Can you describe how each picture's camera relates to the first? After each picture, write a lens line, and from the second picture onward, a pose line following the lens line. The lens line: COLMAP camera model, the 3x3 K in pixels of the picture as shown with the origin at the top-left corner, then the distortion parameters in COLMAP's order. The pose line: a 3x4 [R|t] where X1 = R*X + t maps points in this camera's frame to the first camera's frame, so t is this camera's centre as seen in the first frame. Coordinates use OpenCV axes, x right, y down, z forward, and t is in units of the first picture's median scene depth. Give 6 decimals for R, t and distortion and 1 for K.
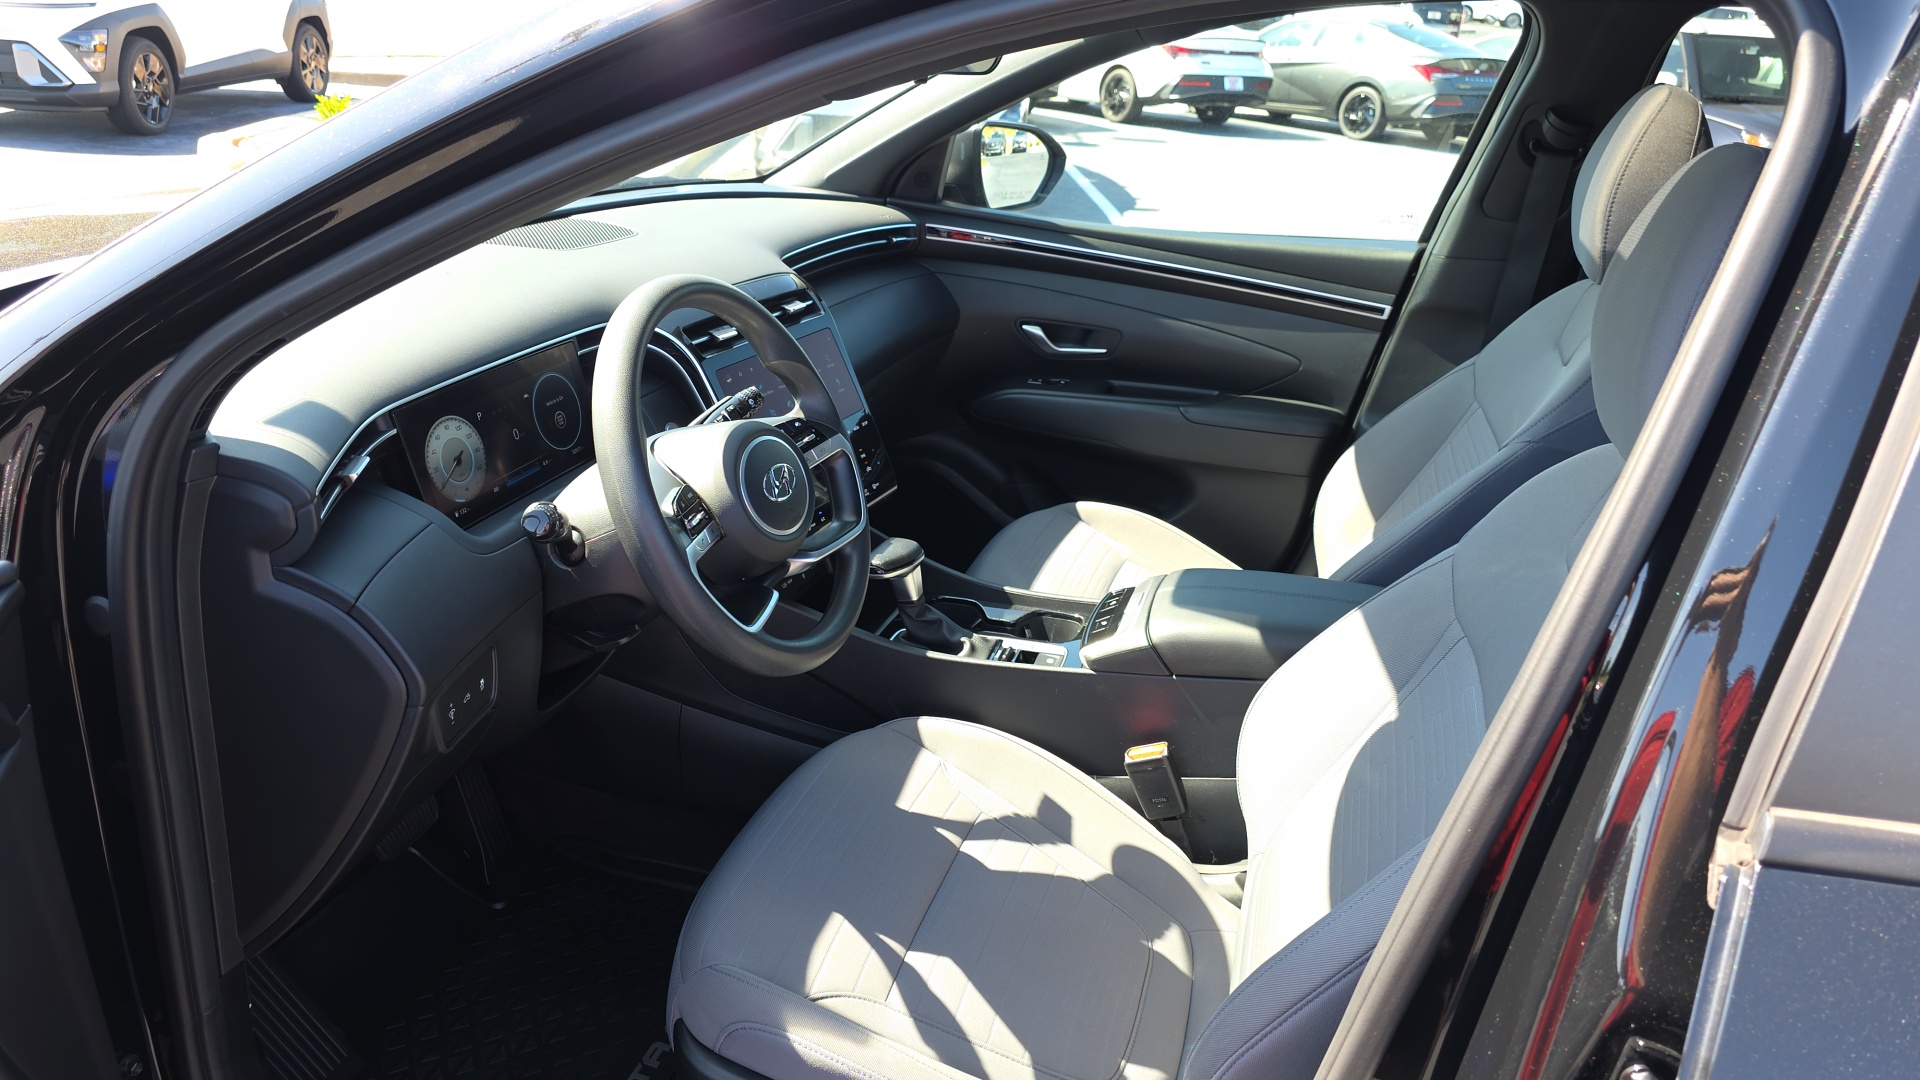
lens RADIAL K [[1279.2, 0, 928.5], [0, 1279.2, 532.7], [0, 0, 1]] dist [0.076850, -0.083384]
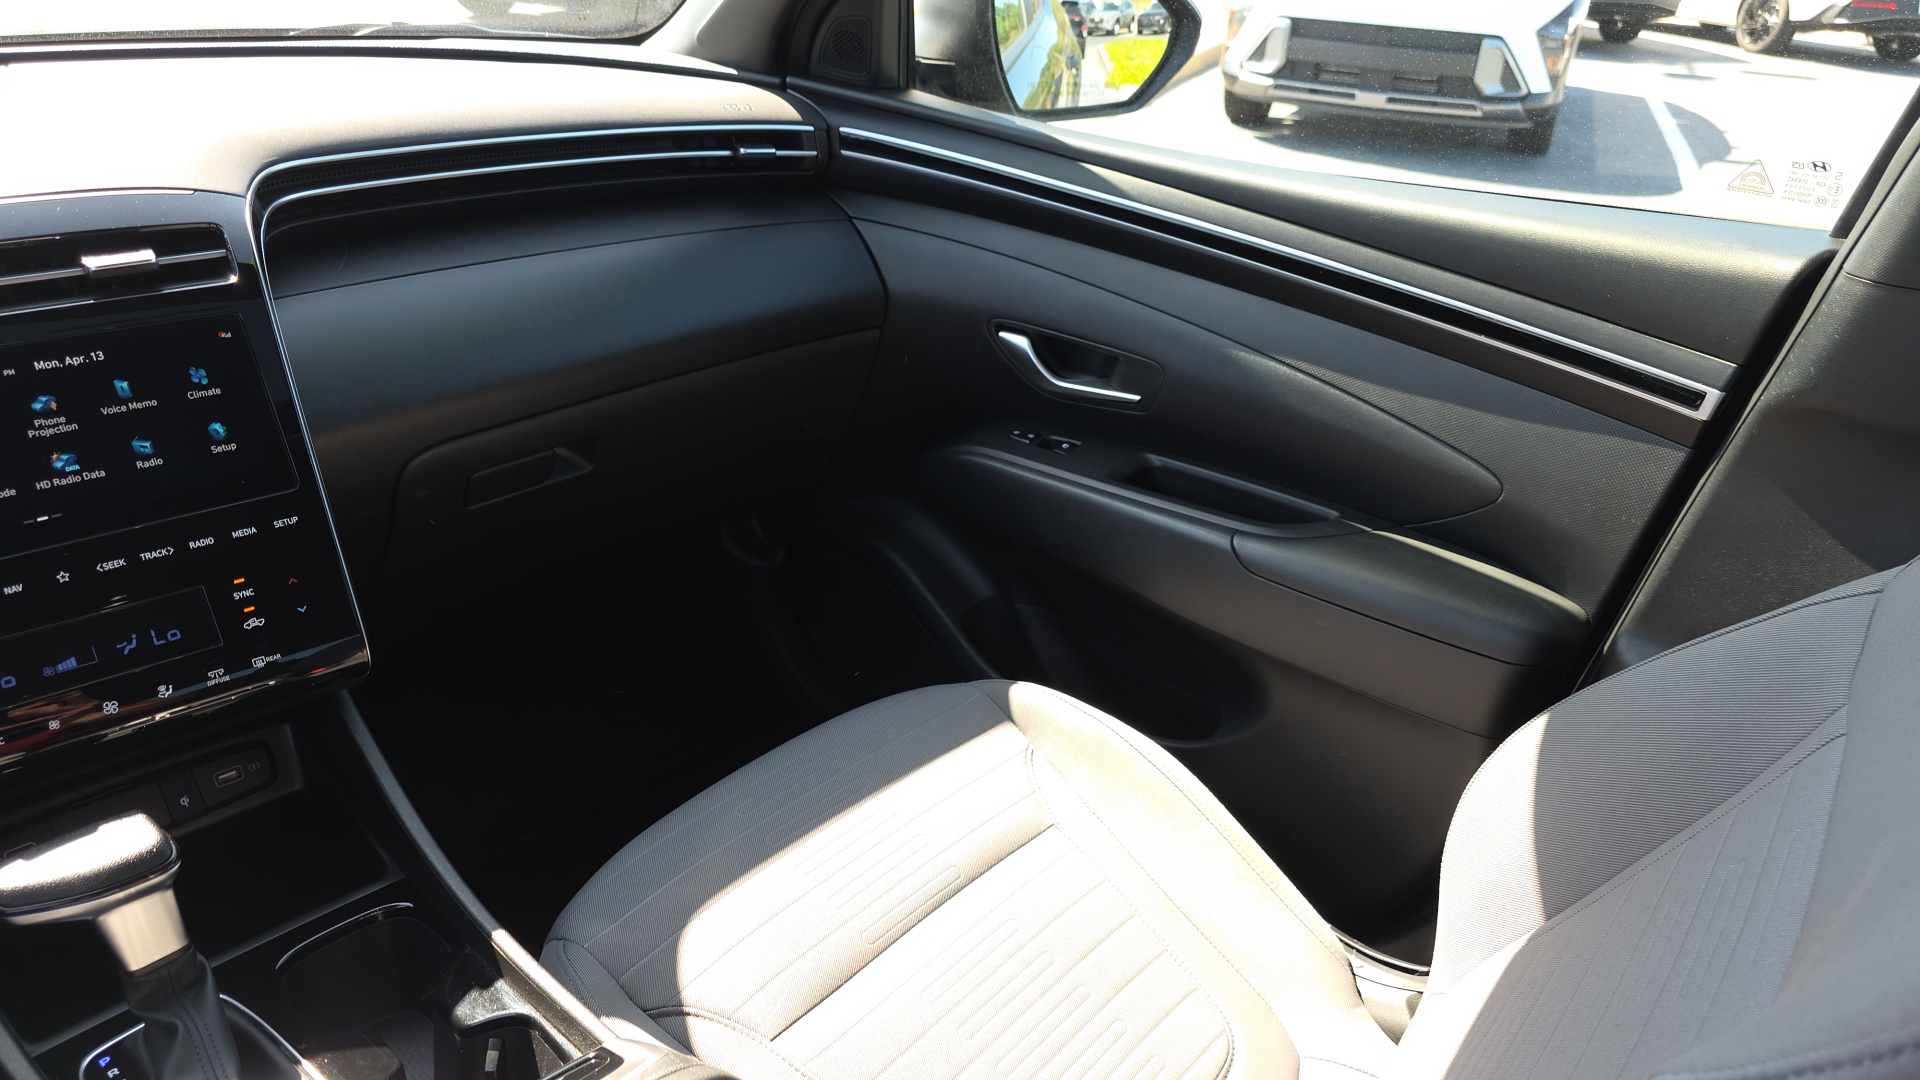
lens RADIAL K [[1307.4, 0, 961.4], [0, 1307.4, 559.8], [0, 0, 1]] dist [0.053283, -0.050044]
pose [[0.923100, 0.166322, -0.346733, 0.270967], [-0.144128, 0.985545, 0.089040, -0.117189], [0.356531, -0.032219, 0.933728, 0.492387]]
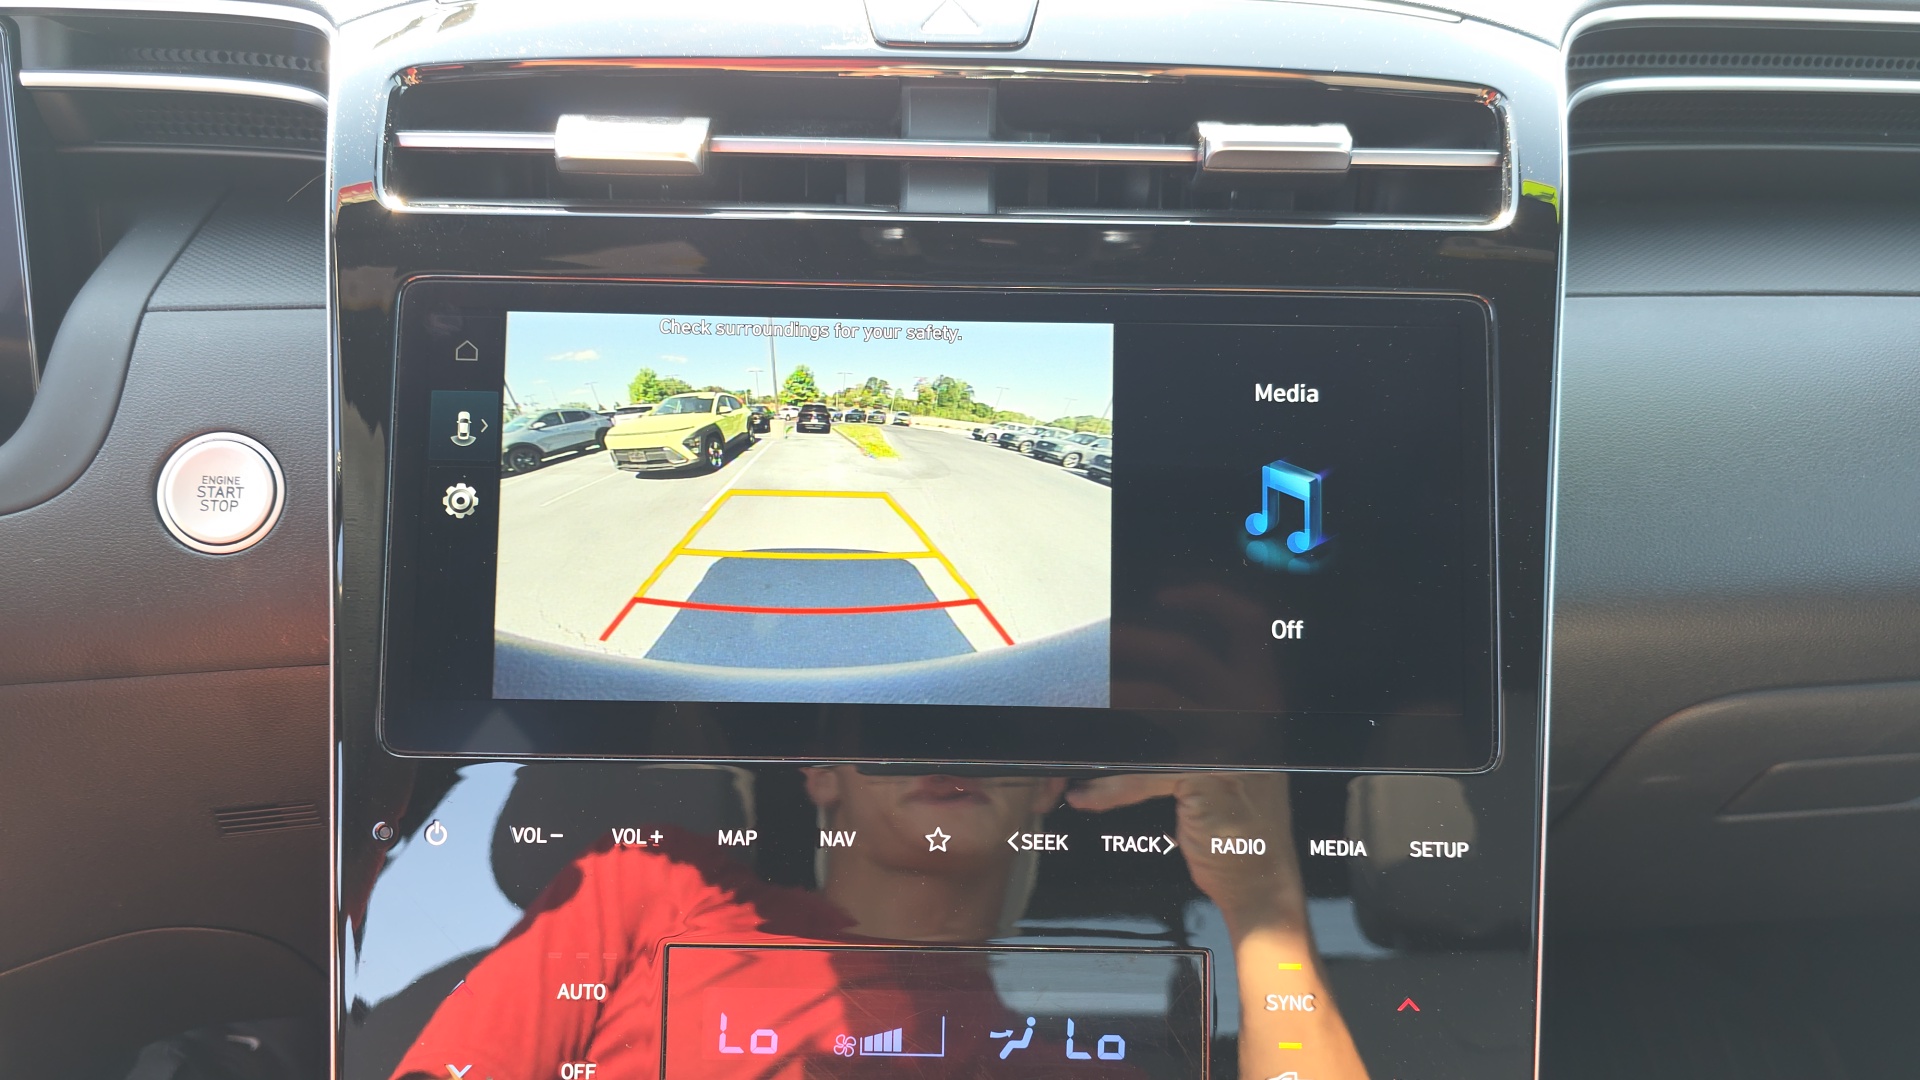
lens RADIAL K [[1325.3, 0, 935.2], [0, 1325.3, 543.9], [0, 0, 1]] dist [0.032957, -0.038052]
pose [[0.430008, 0.338624, -0.836915, 0.047614], [-0.343815, 0.918566, 0.195008, -0.106331], [0.834796, 0.203889, 0.511415, 0.649243]]
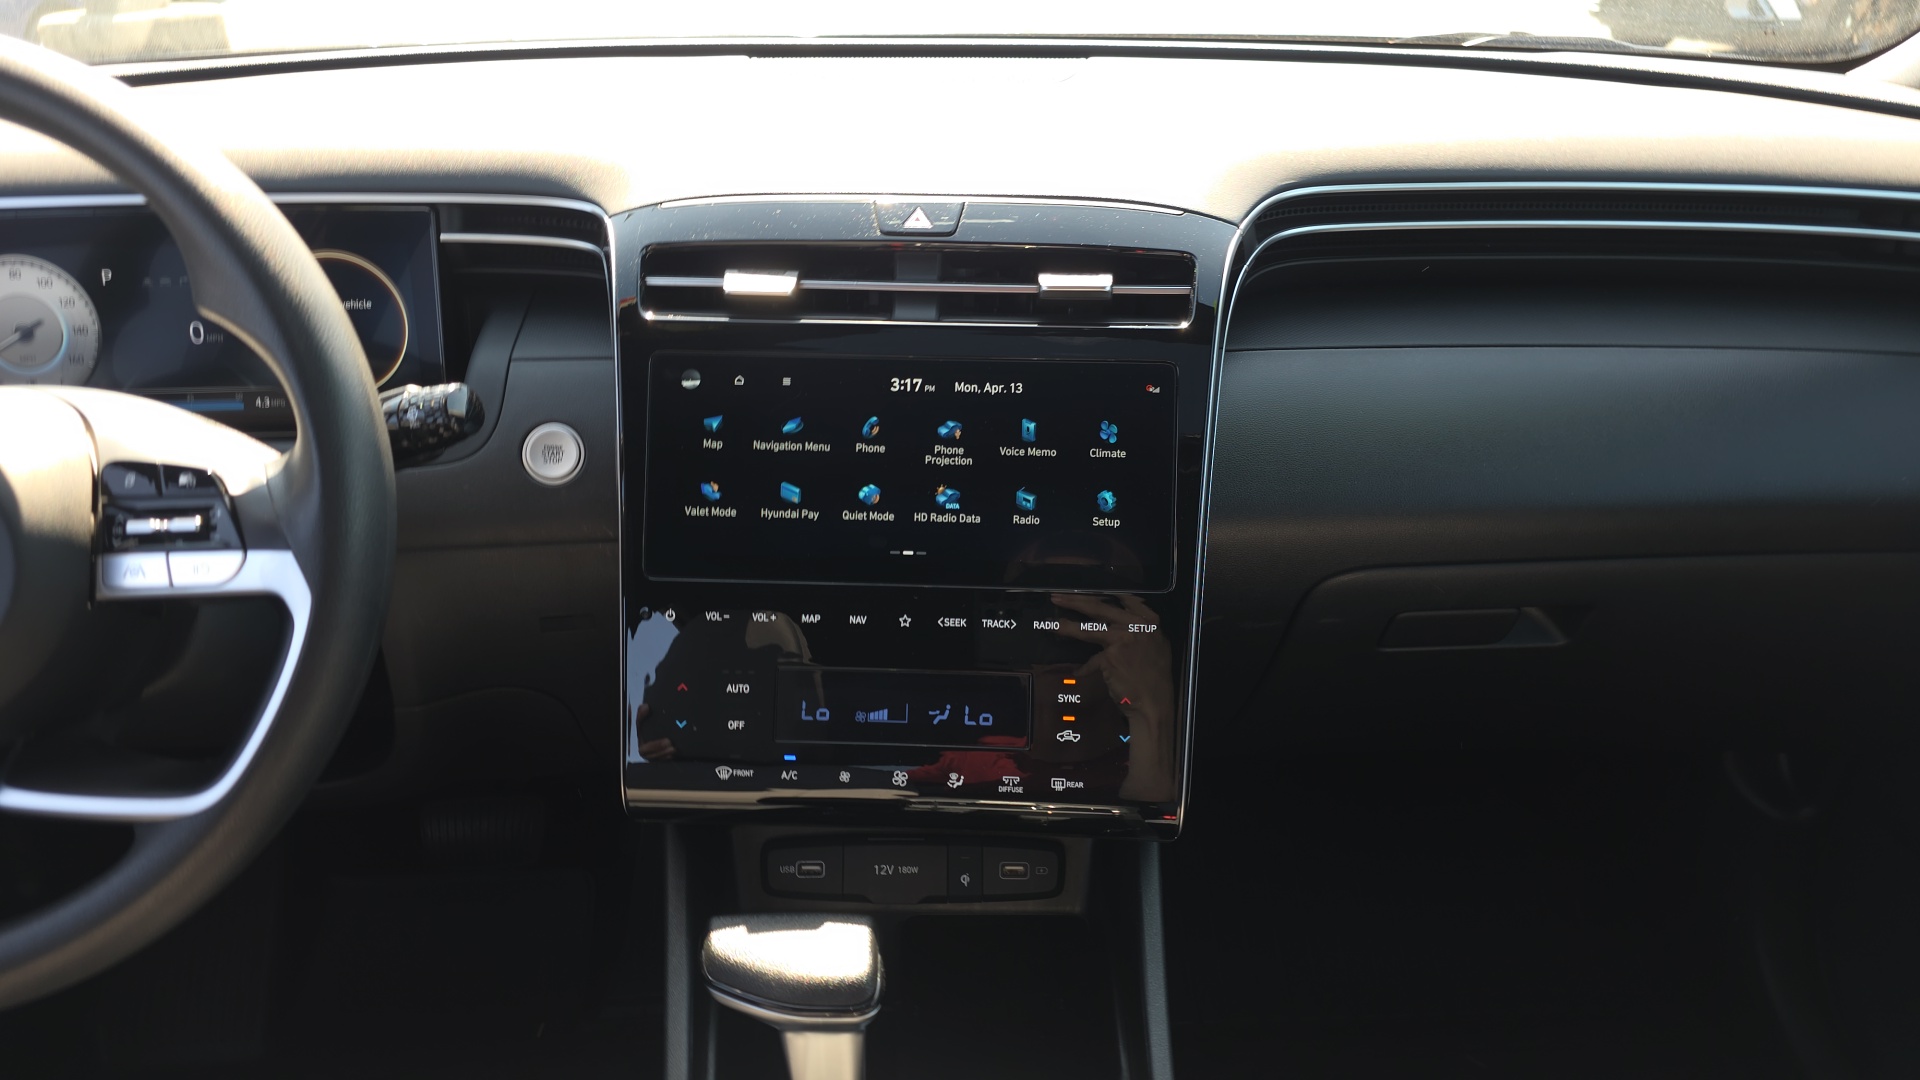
lens RADIAL K [[1314.1, 0, 946.1], [0, 1314.1, 550.5], [0, 0, 1]] dist [0.098325, -0.140775]
pose [[0.389913, 0.371066, -0.842780, 0.190471], [-0.342609, 0.907972, 0.241261, -0.139755], [0.854744, 0.194673, 0.481161, 0.589150]]
